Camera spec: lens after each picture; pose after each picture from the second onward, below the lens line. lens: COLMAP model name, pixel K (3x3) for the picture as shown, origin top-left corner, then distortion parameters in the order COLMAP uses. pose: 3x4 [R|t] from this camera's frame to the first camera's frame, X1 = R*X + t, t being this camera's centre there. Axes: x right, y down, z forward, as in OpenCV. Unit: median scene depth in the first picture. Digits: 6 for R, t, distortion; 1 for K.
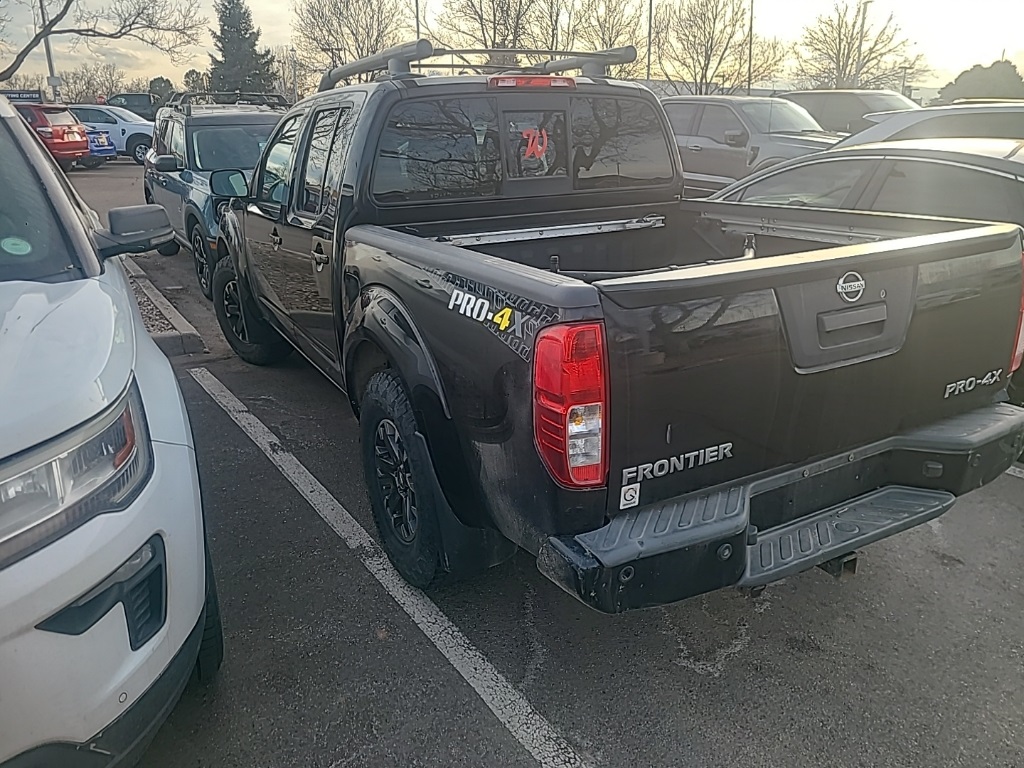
lens RADIAL K [[758.5, 0, 512.0], [0, 758.5, 384.0], [0, 0, 1]] dist [0.038405, -0.004924]
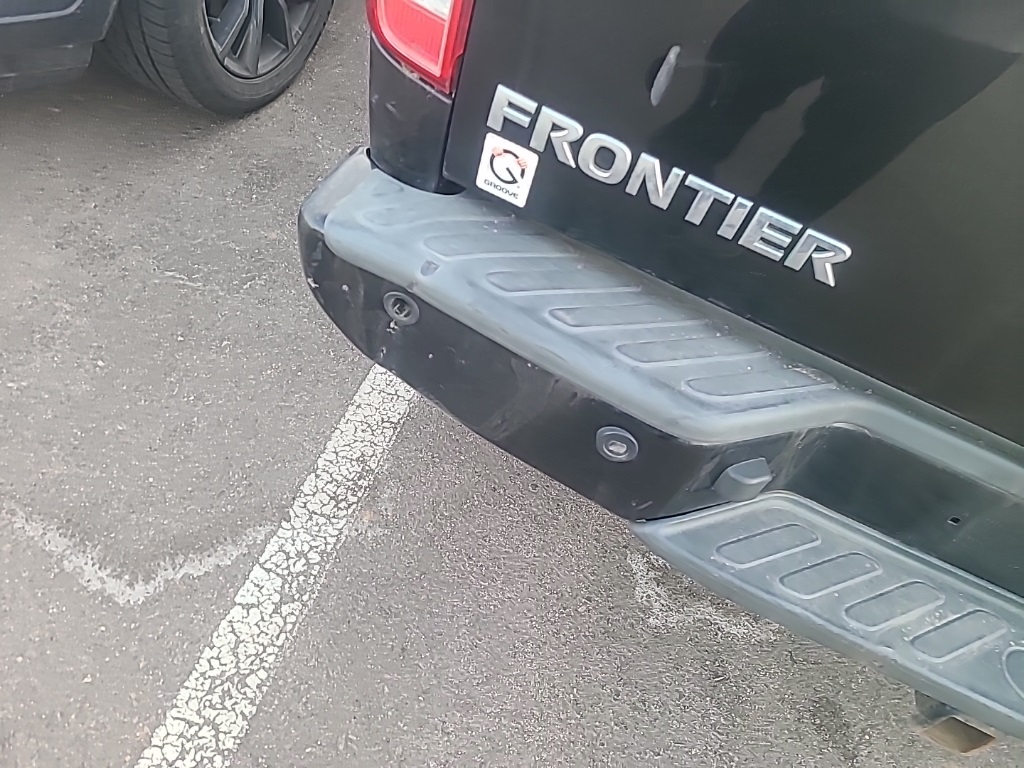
lens RADIAL K [[758.5, 0, 512.0], [0, 758.5, 384.0], [0, 0, 1]] dist [0.038405, -0.004924]
pose [[0.621015, 0.693750, -0.364762, 0.368821], [-0.491843, 0.707269, 0.507801, 0.023138], [0.610272, -0.135946, 0.780440, 0.662240]]
